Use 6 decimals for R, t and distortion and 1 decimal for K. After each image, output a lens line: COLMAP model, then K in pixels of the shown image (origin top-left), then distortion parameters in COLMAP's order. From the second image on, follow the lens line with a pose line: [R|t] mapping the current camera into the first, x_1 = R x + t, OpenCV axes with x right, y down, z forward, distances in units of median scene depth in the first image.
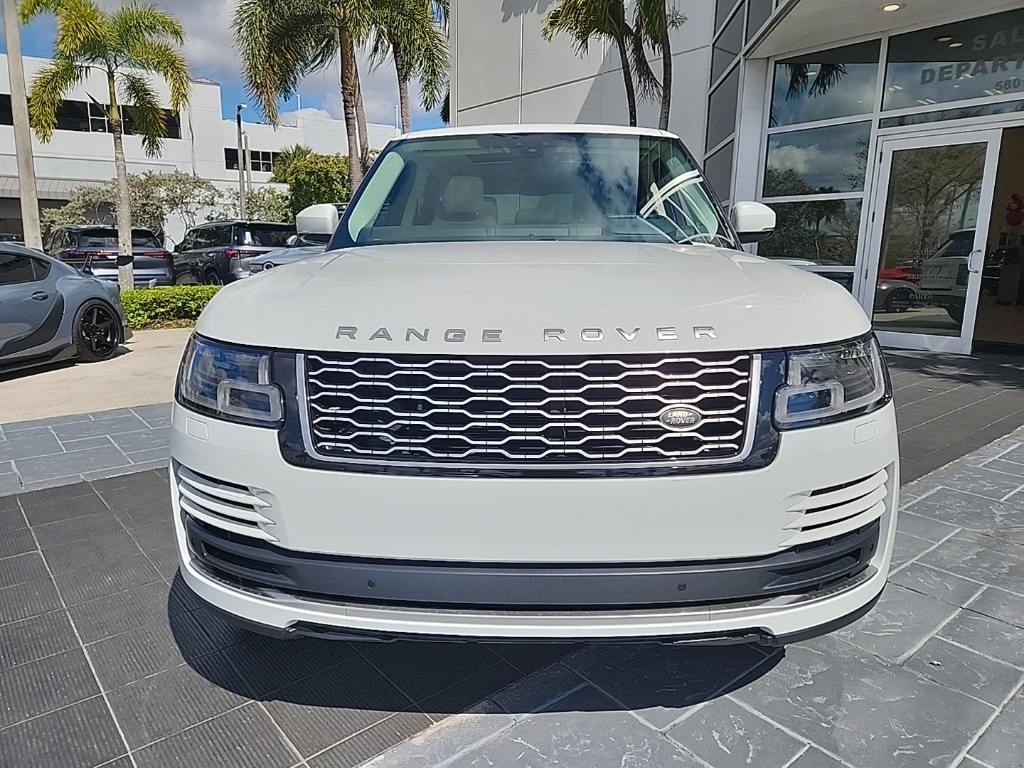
lens RADIAL K [[696.6, 0, 519.4], [0, 696.6, 381.9], [0, 0, 1]] dist [0.051327, -0.047230]
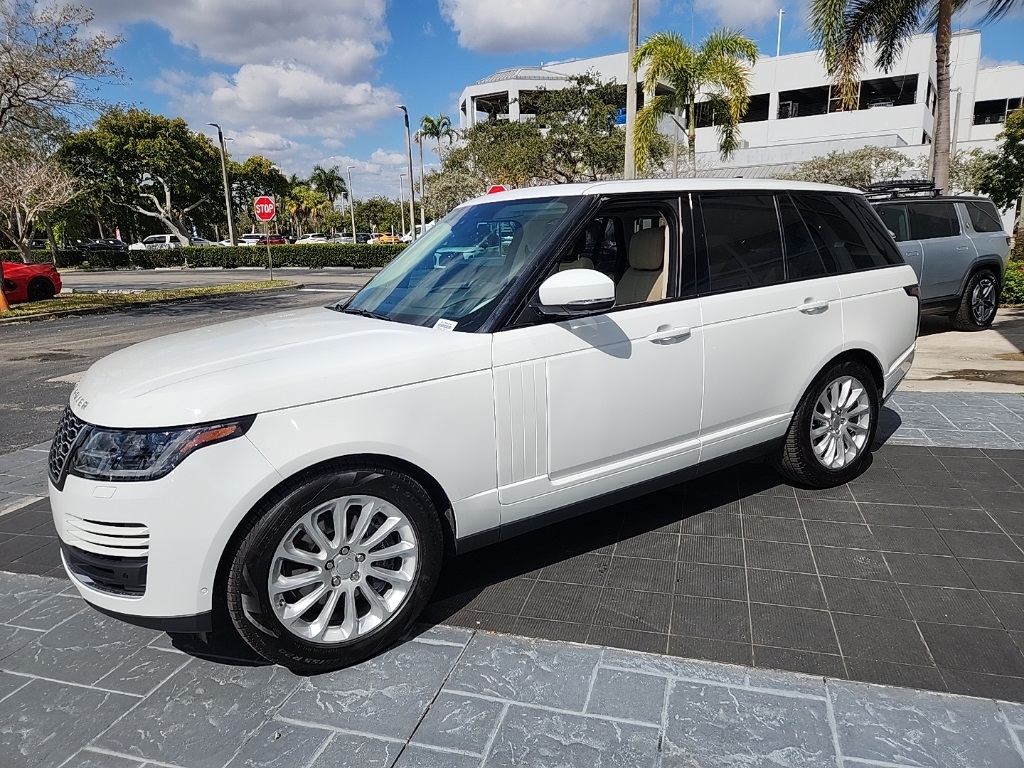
lens RADIAL K [[683.6, 0, 517.2], [0, 683.6, 376.3], [0, 0, 1]] dist [0.065702, -0.045744]
pose [[0.545030, 0.146611, -0.825498, 1.909961], [-0.110145, 0.988580, 0.102852, -0.369850], [0.831150, 0.034867, 0.554954, 0.816087]]
